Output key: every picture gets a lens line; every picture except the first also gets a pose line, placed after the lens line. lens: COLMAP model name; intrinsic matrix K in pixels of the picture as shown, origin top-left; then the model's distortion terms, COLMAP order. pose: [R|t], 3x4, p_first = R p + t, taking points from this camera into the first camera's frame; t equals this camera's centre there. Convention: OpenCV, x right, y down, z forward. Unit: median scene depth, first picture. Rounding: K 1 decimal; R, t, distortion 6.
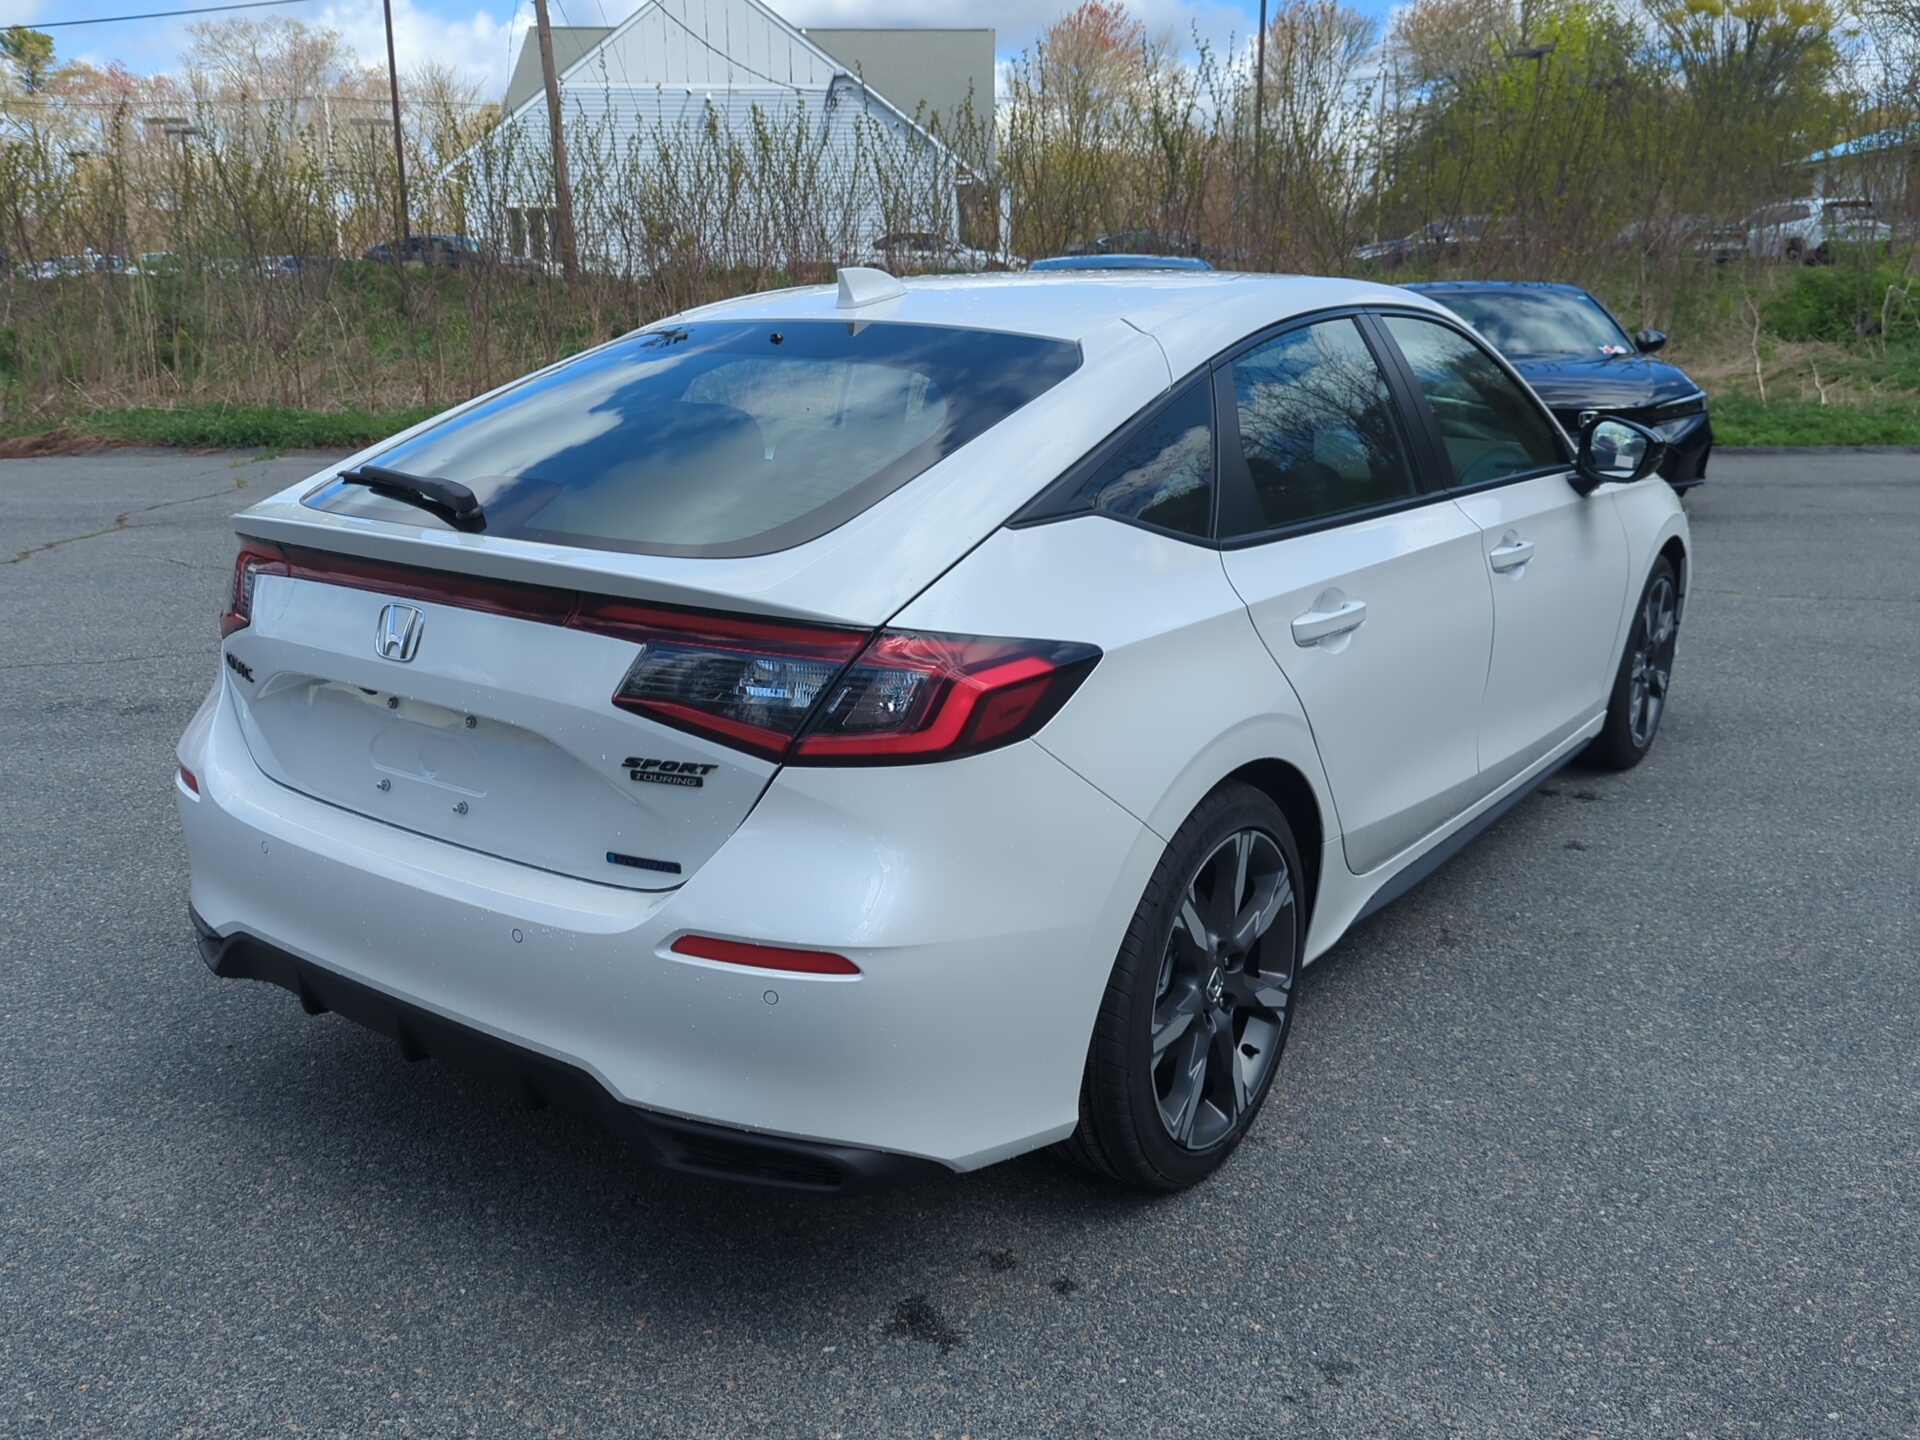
lens RADIAL K [[1566.2, 0, 975.8], [0, 1566.2, 701.7], [0, 0, 1]] dist [0.058054, -0.053030]
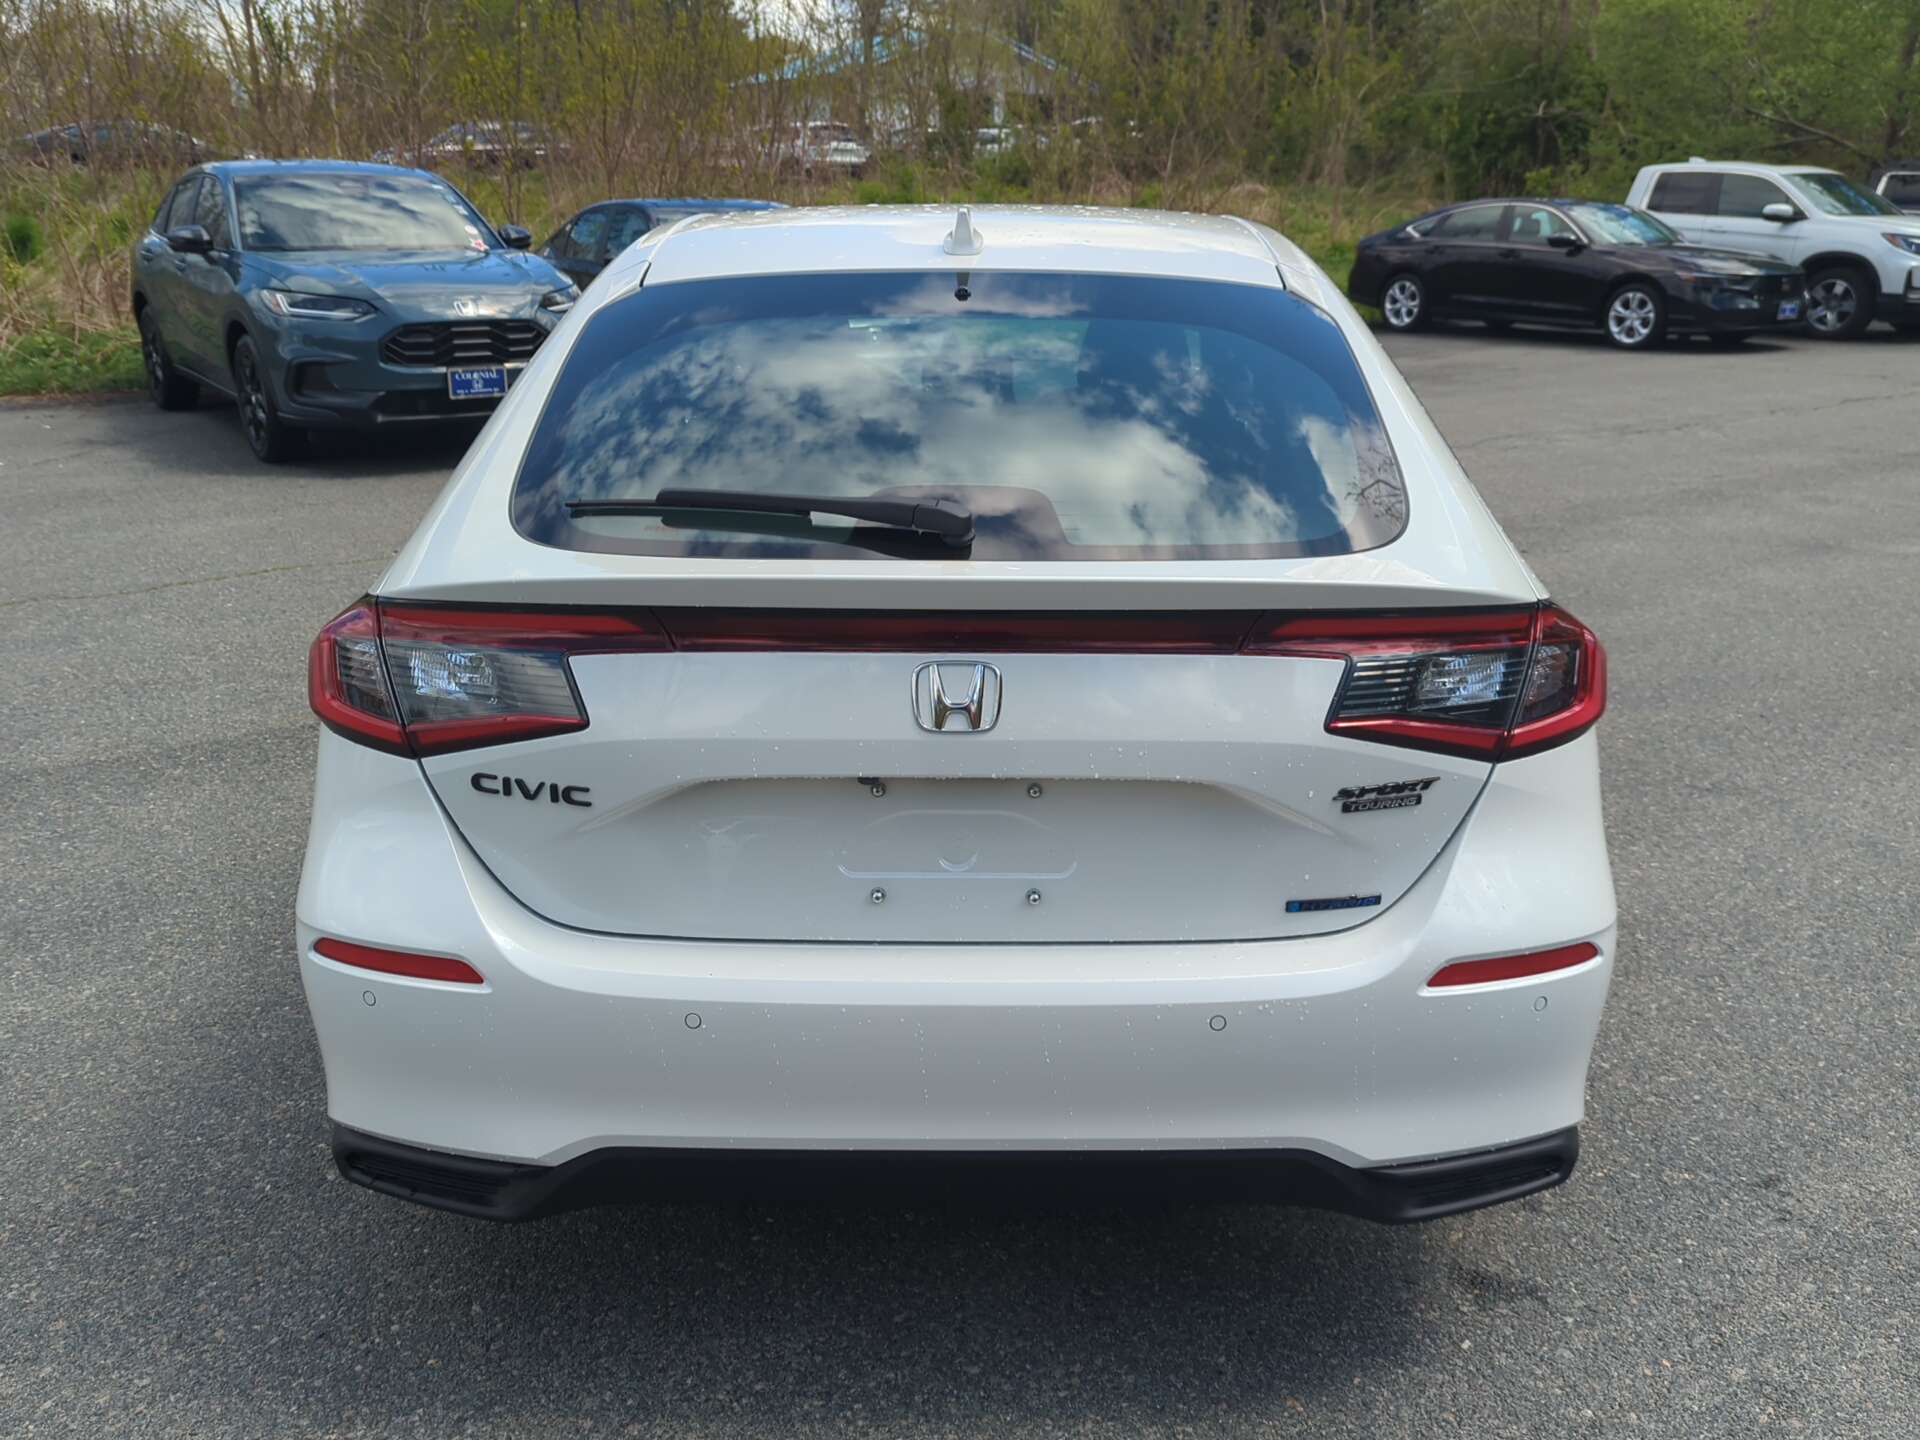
lens RADIAL K [[1566.2, 0, 975.8], [0, 1566.2, 701.7], [0, 0, 1]] dist [0.058054, -0.053030]
pose [[0.812112, -0.173054, 0.557249, -0.850983], [0.142288, 0.984912, 0.098501, -0.126032], [-0.565887, -0.000704, 0.824483, 0.380308]]
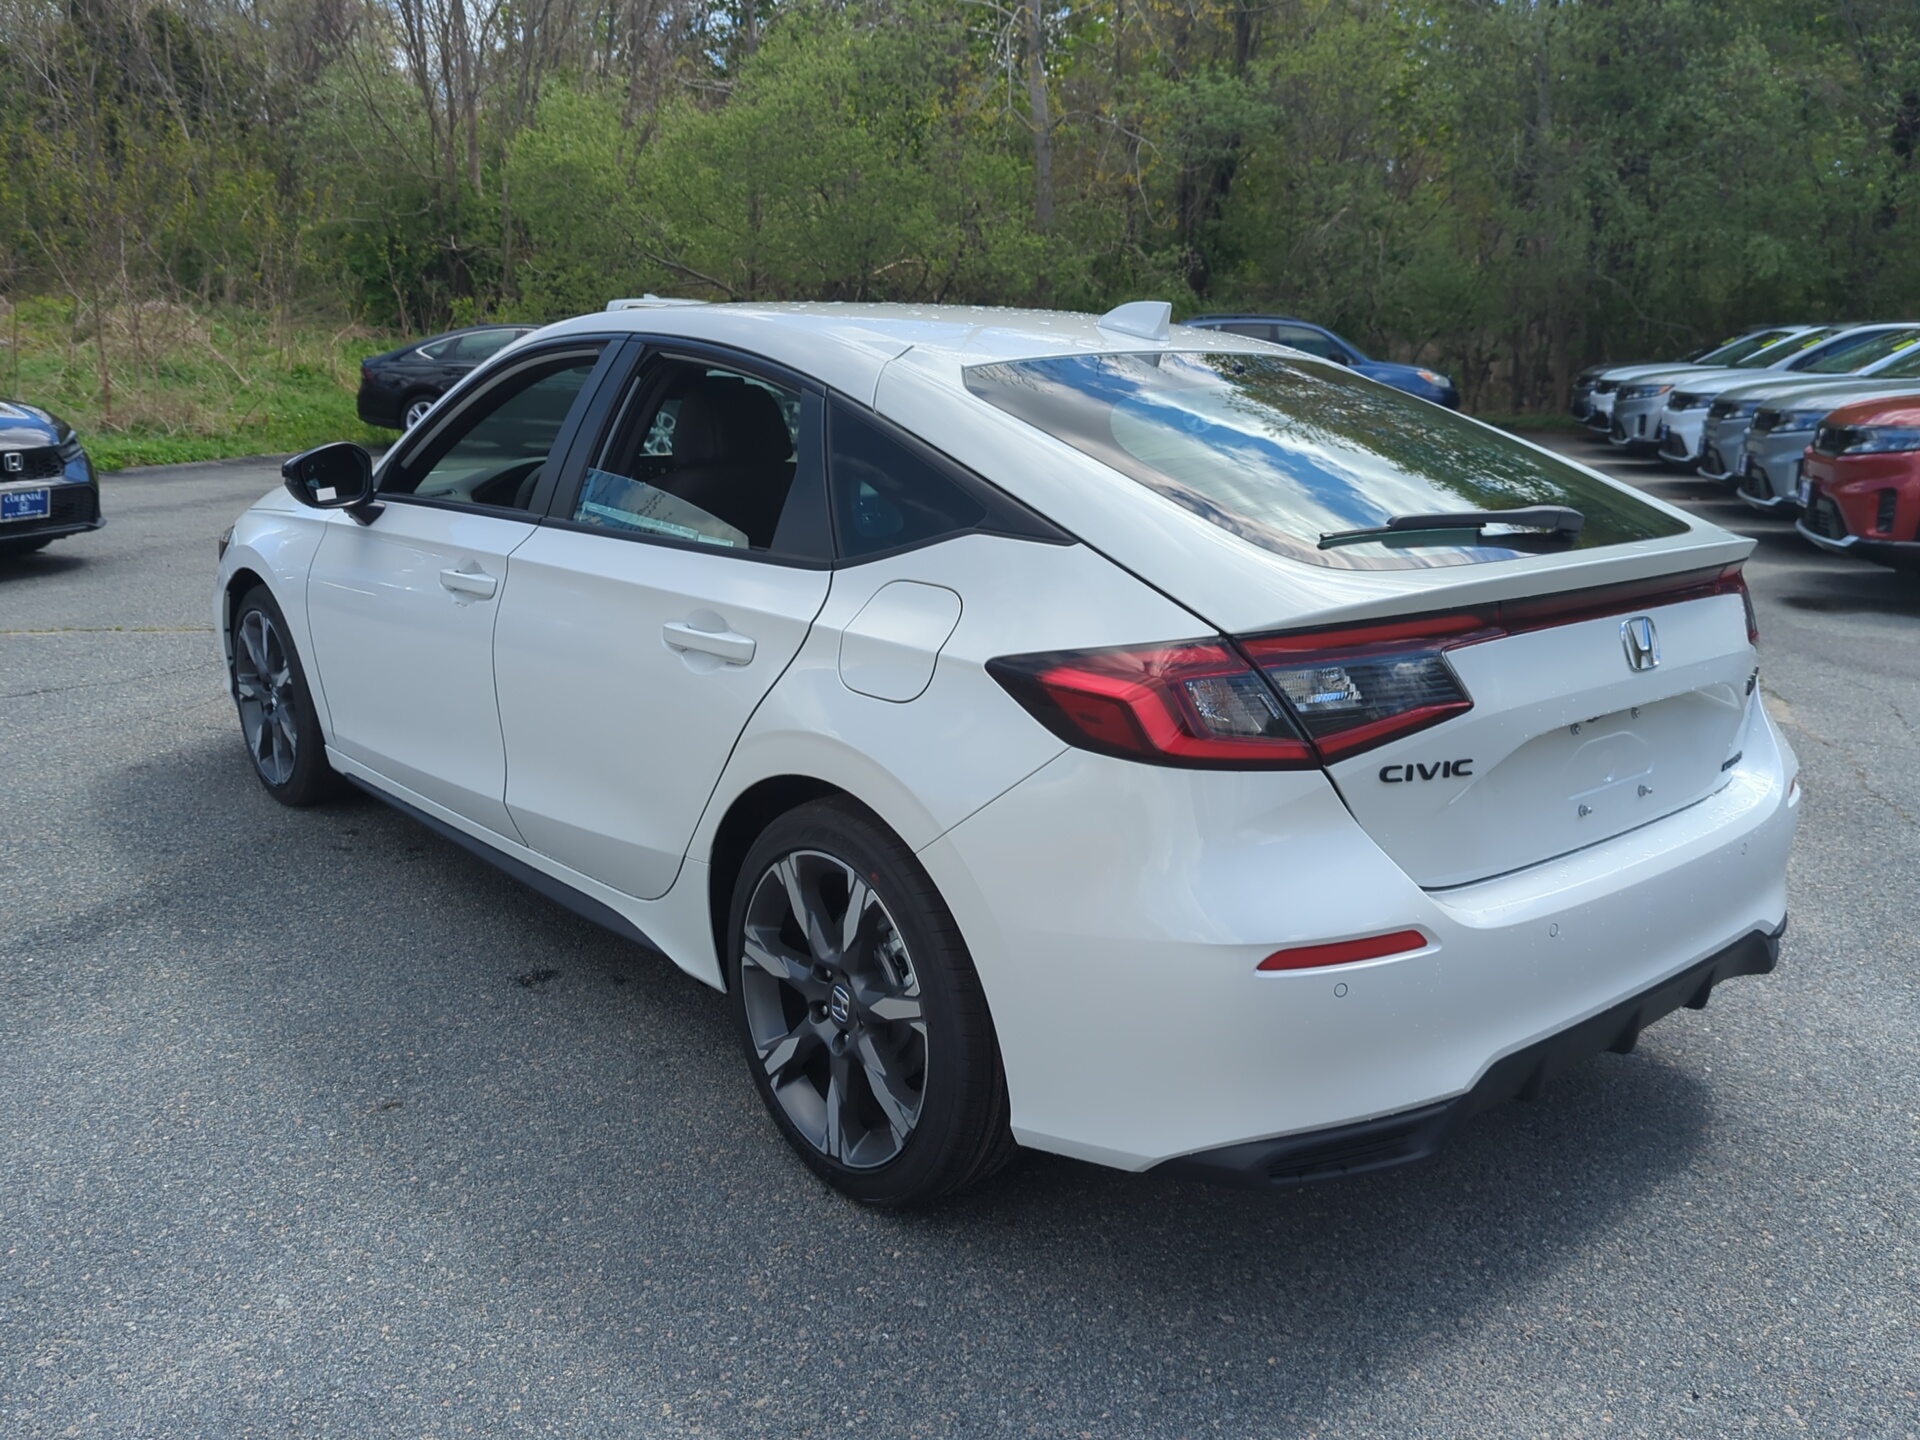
lens RADIAL K [[1566.2, 0, 975.8], [0, 1566.2, 701.7], [0, 0, 1]] dist [0.058054, -0.053030]
pose [[0.229363, -0.210788, 0.950243, -1.613875], [0.228142, 0.960715, 0.158044, -0.301542], [-0.946226, 0.180541, 0.268442, 1.246393]]
